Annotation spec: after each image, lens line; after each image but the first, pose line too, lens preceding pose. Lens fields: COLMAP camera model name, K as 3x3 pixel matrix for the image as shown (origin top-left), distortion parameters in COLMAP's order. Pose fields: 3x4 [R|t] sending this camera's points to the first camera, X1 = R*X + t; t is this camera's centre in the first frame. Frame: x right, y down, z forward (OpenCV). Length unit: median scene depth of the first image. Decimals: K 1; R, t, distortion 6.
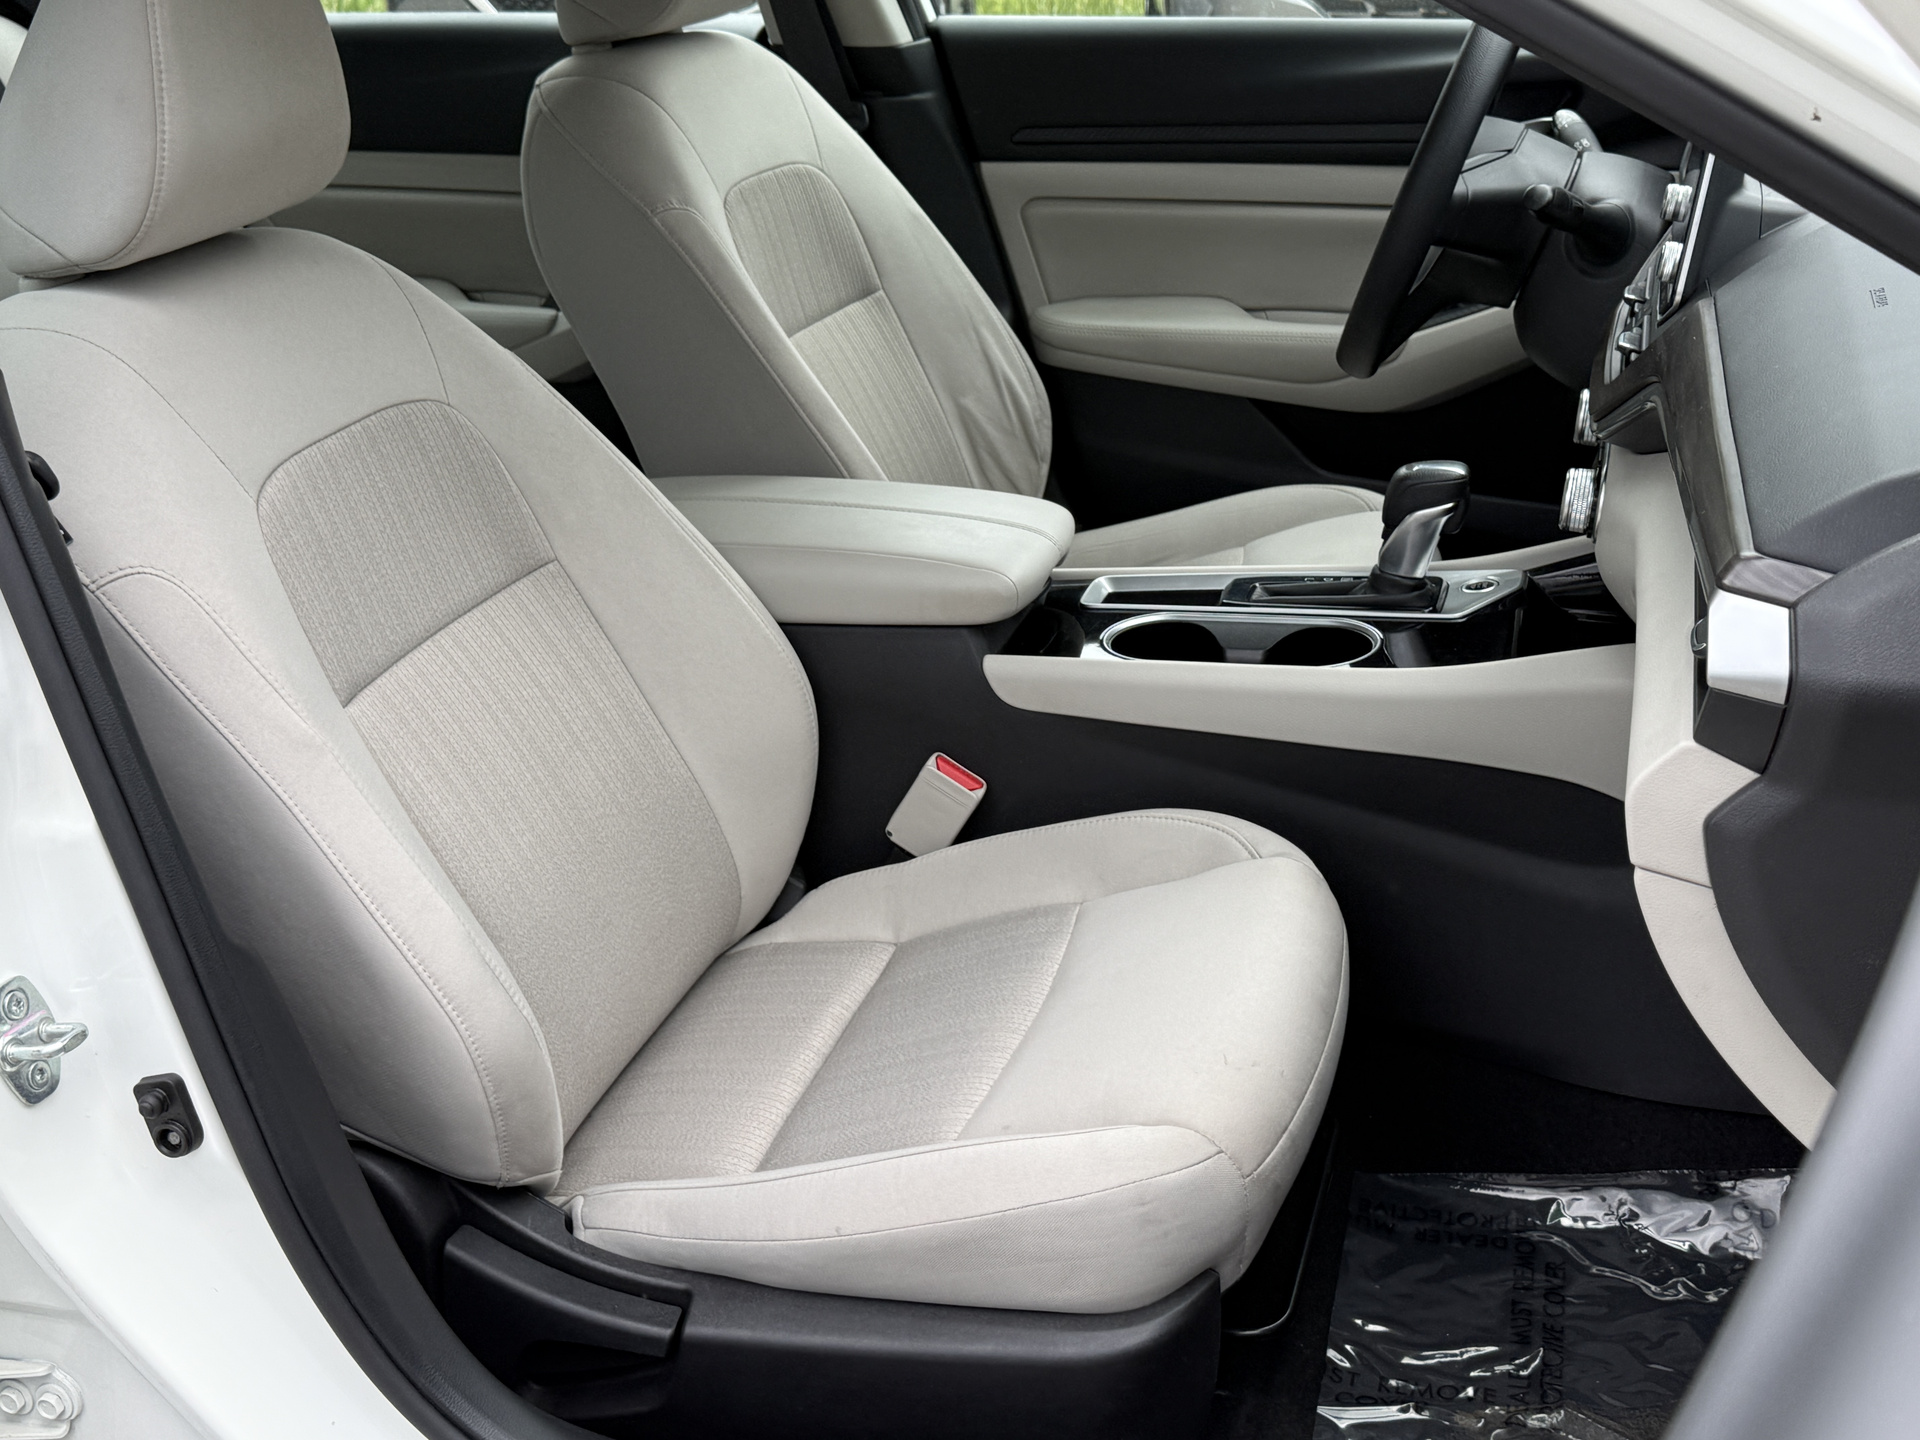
lens RADIAL K [[2142.9, 0, 962.3], [0, 2142.9, 727.5], [0, 0, 1]] dist [0.070168, 0.000000]
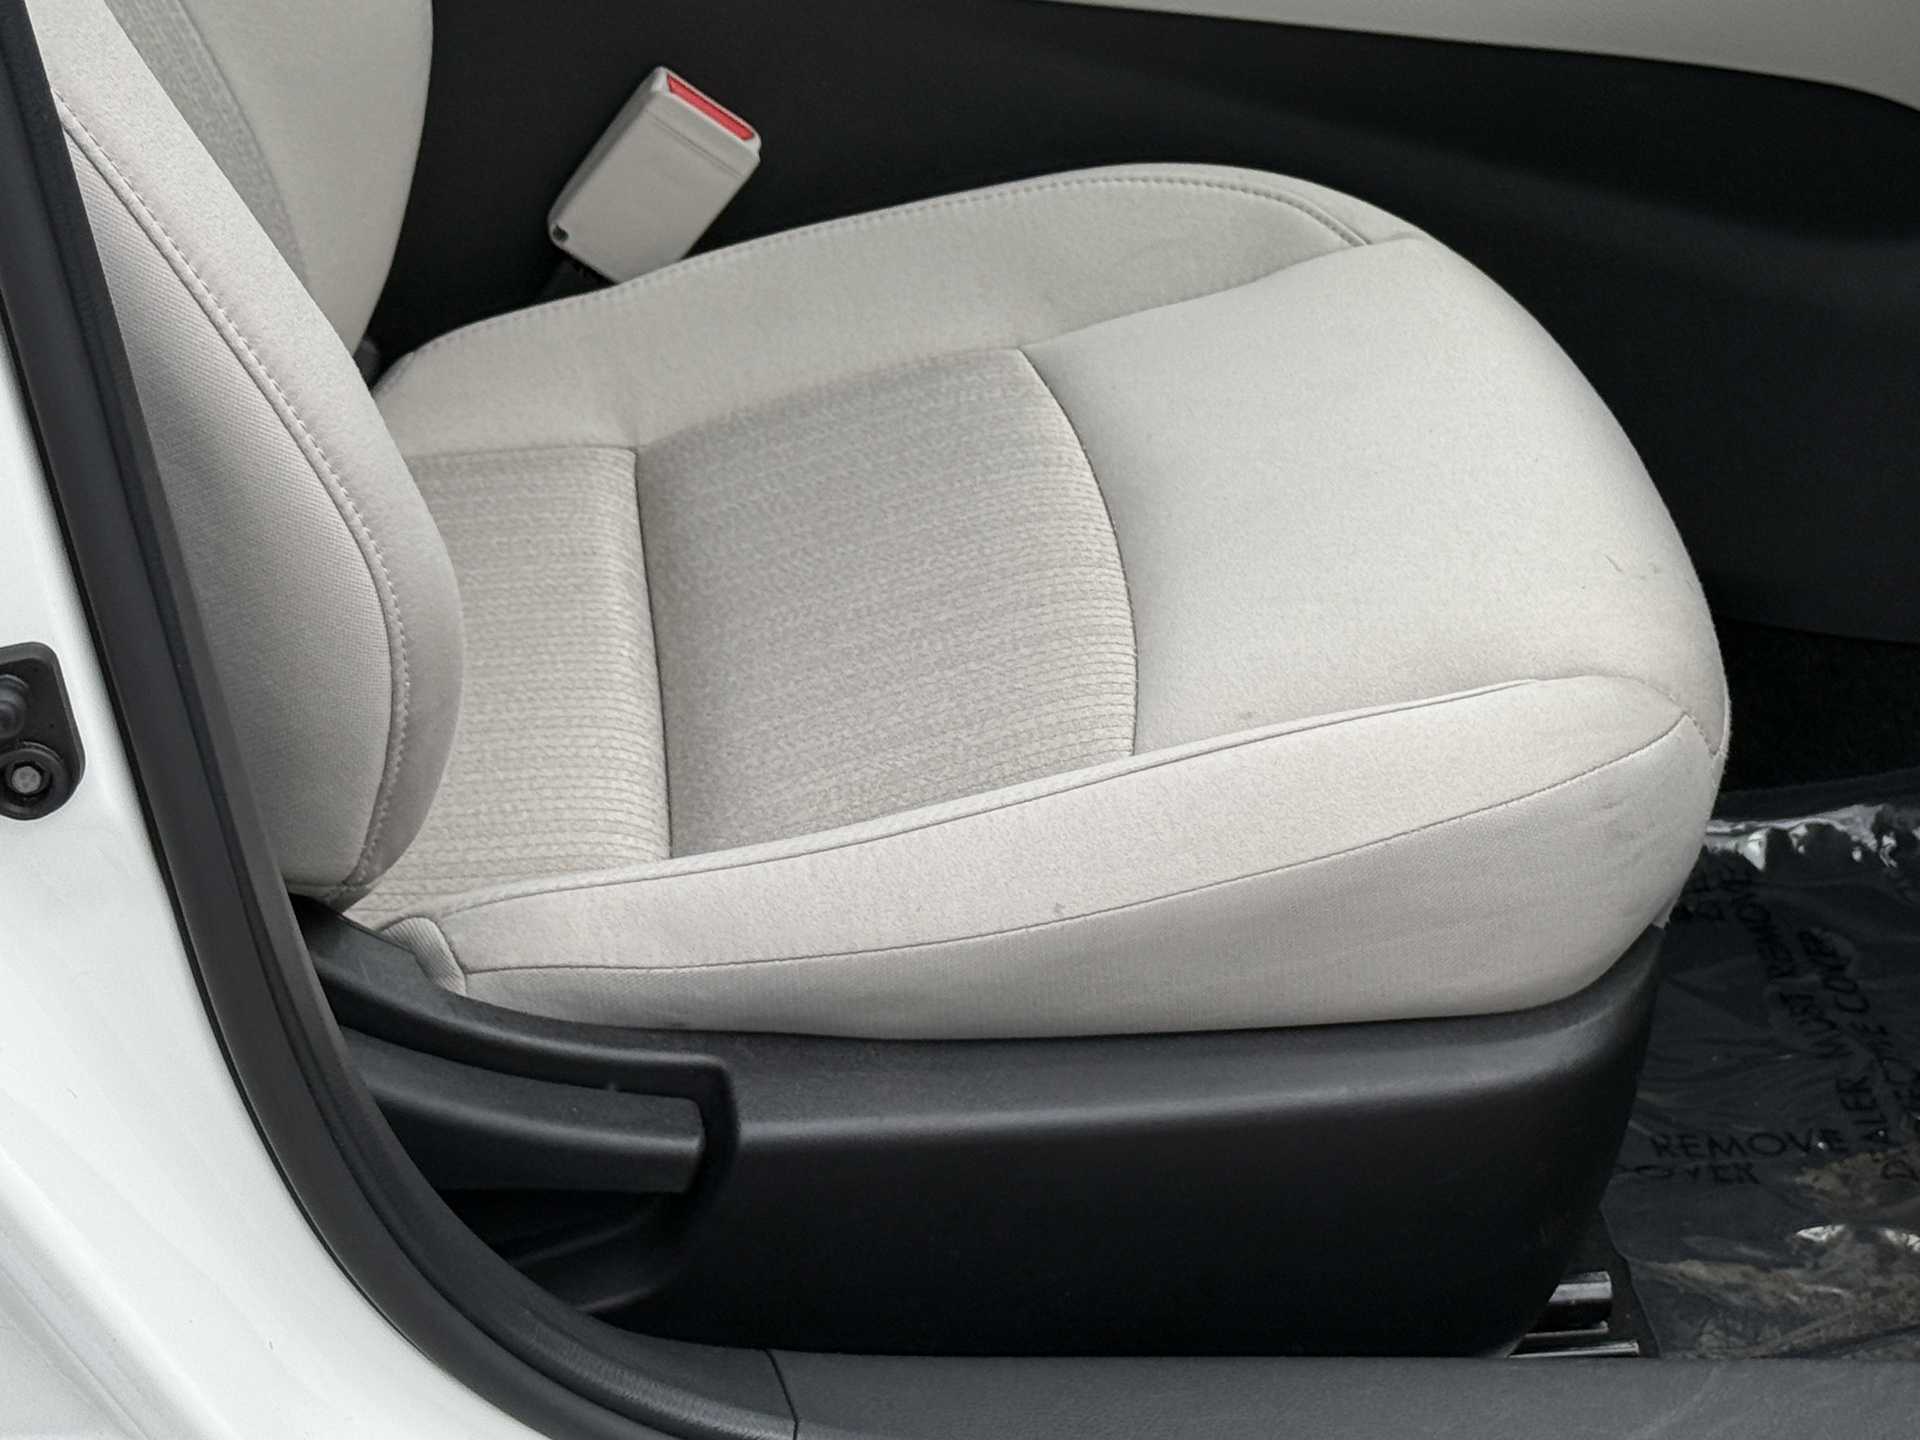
lens RADIAL K [[4378.1, 0, 960.0], [0, 4378.1, 716.7], [0, 0, 1]] dist [0.067856, 0.000000]
pose [[0.913411, -0.065279, 0.401771, -0.484578], [0.019362, 0.992907, 0.117306, 0.056752], [-0.406579, -0.099369, 0.908196, 0.033975]]
